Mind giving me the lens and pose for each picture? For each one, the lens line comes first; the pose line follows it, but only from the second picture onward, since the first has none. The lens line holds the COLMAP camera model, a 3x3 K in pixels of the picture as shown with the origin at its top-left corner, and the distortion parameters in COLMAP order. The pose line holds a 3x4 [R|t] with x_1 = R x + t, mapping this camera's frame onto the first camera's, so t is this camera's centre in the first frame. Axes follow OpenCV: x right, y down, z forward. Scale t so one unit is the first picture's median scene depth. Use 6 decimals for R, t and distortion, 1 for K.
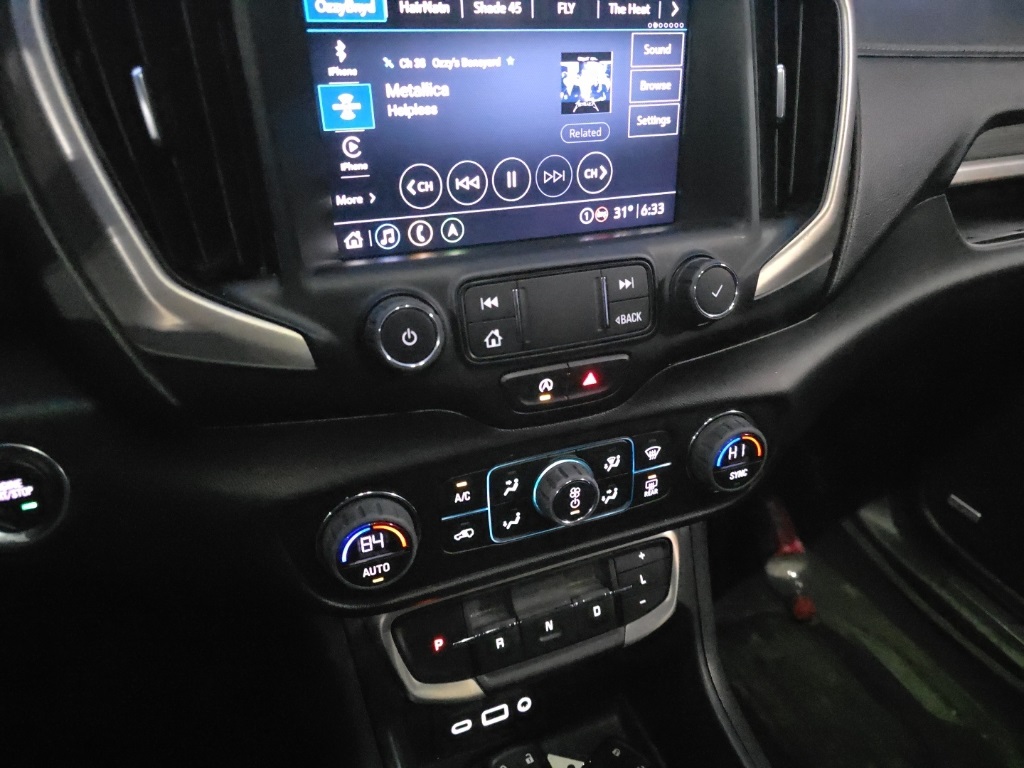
lens RADIAL K [[684.1, 0, 512.0], [0, 684.1, 384.0], [0, 0, 1]] dist [-0.007591, -0.004800]
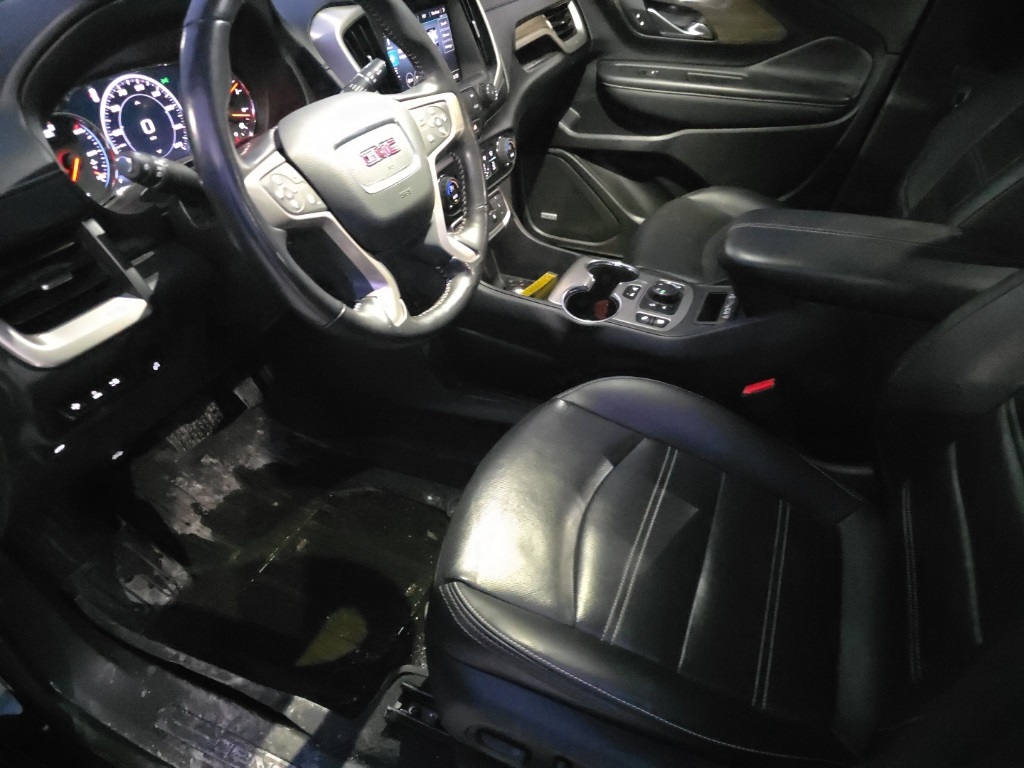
lens RADIAL K [[684.1, 0, 512.0], [0, 684.1, 384.0], [0, 0, 1]] dist [-0.007591, -0.004800]
pose [[0.737152, -0.457956, 0.496873, -1.818484], [0.427806, 0.885473, 0.181435, 0.533680], [-0.523058, 0.078820, 0.848645, -1.658543]]
